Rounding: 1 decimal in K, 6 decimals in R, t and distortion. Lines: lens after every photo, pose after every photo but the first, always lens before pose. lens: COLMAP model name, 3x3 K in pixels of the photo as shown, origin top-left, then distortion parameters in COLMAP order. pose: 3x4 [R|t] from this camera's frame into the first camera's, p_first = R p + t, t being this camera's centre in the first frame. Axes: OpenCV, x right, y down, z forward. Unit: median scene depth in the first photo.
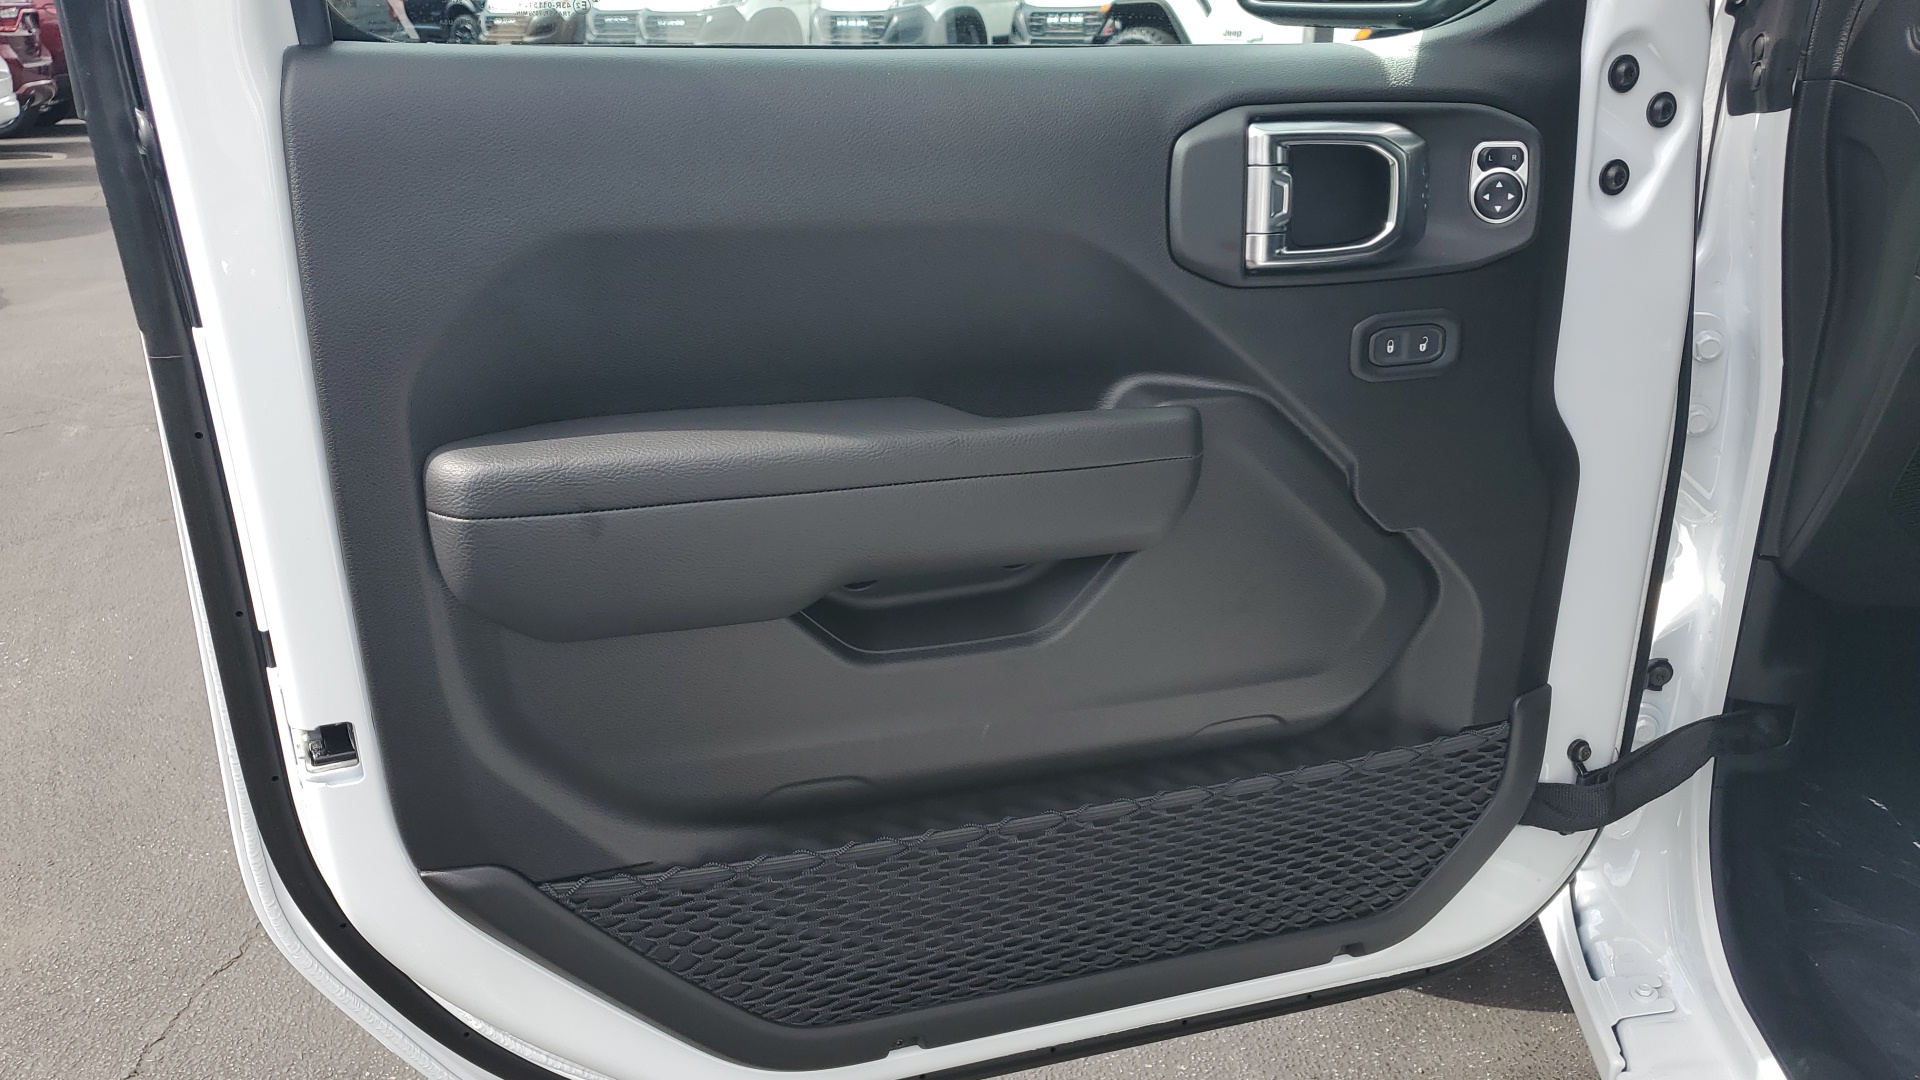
lens RADIAL K [[1539.7, 0, 965.9], [0, 1539.7, 540.1], [0, 0, 1]] dist [0.041871, -0.043277]
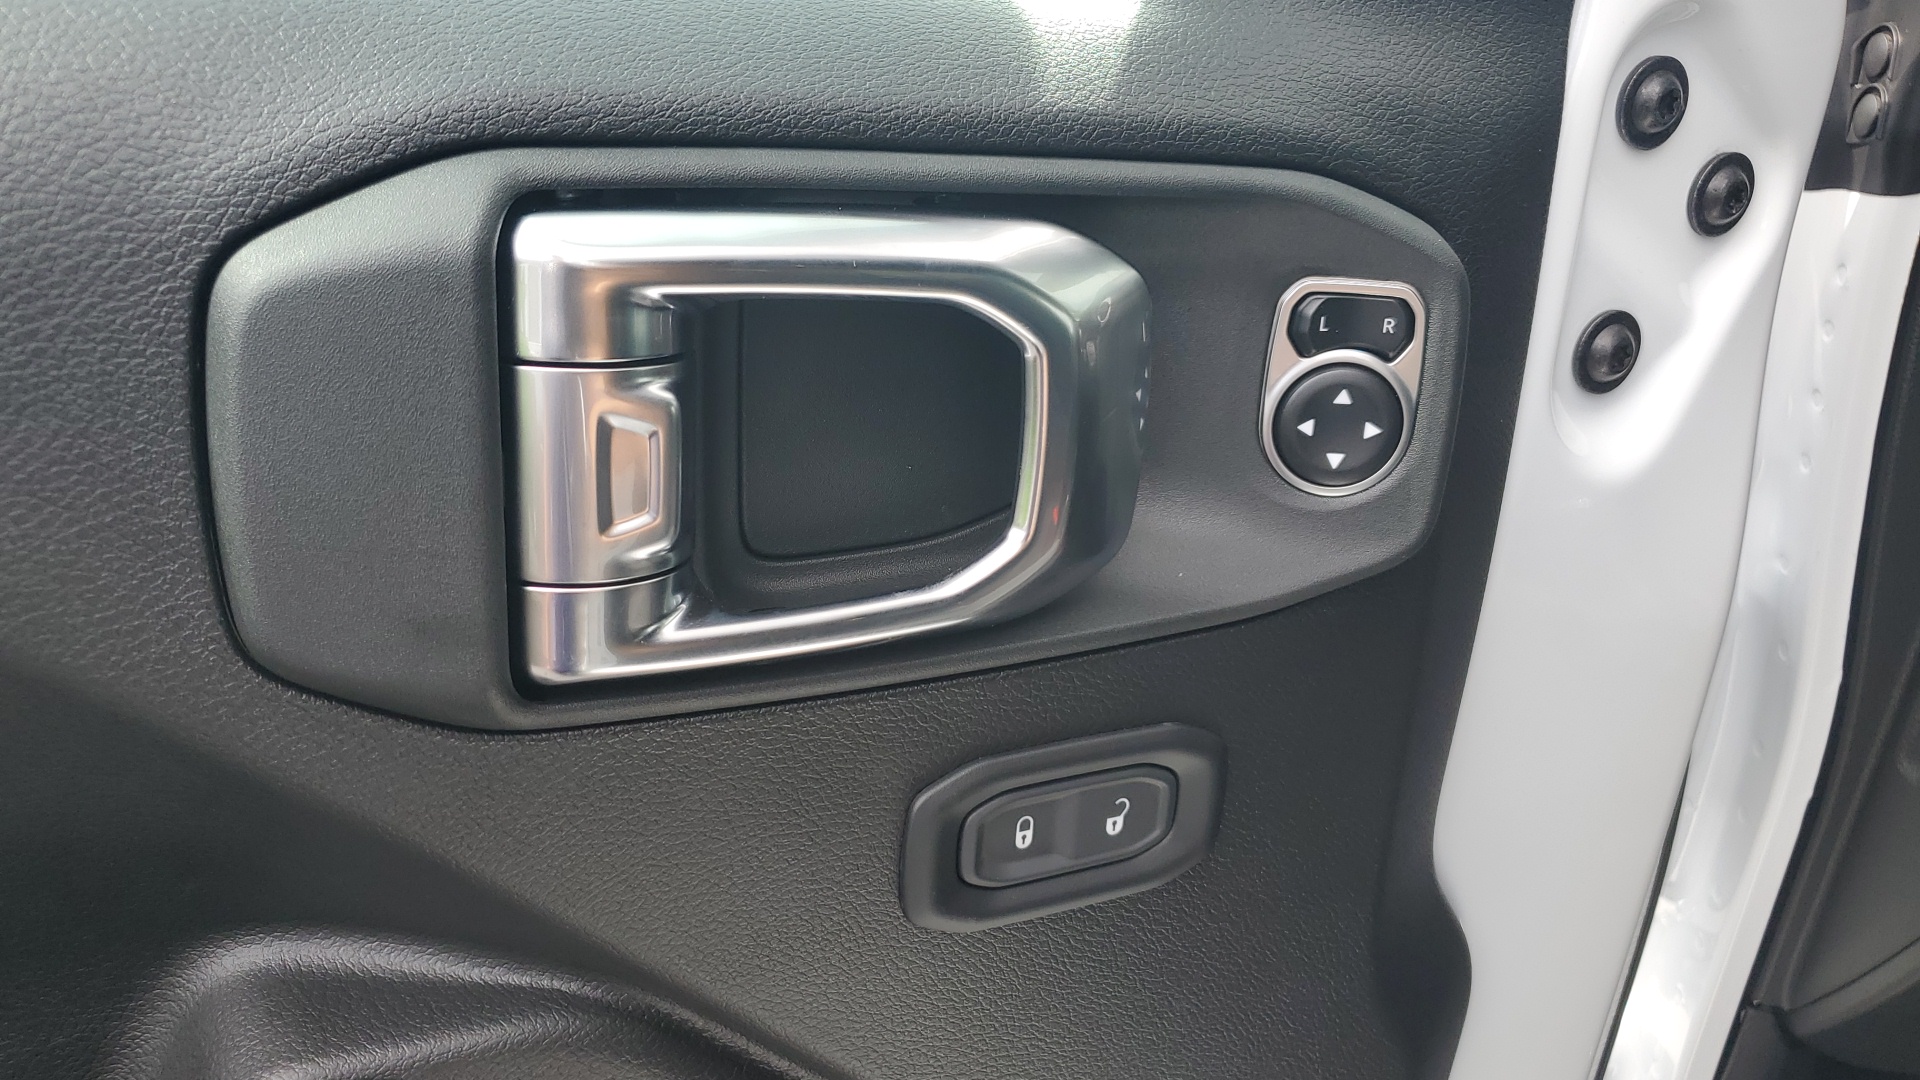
lens RADIAL K [[1539.7, 0, 955.4], [0, 1539.7, 541.7], [0, 0, 1]] dist [0.041871, -0.043277]
pose [[0.992110, 0.047262, 0.116121, 0.213711], [-0.053131, 0.997434, 0.047976, -0.207852], [-0.113556, -0.053767, 0.992076, 0.649094]]
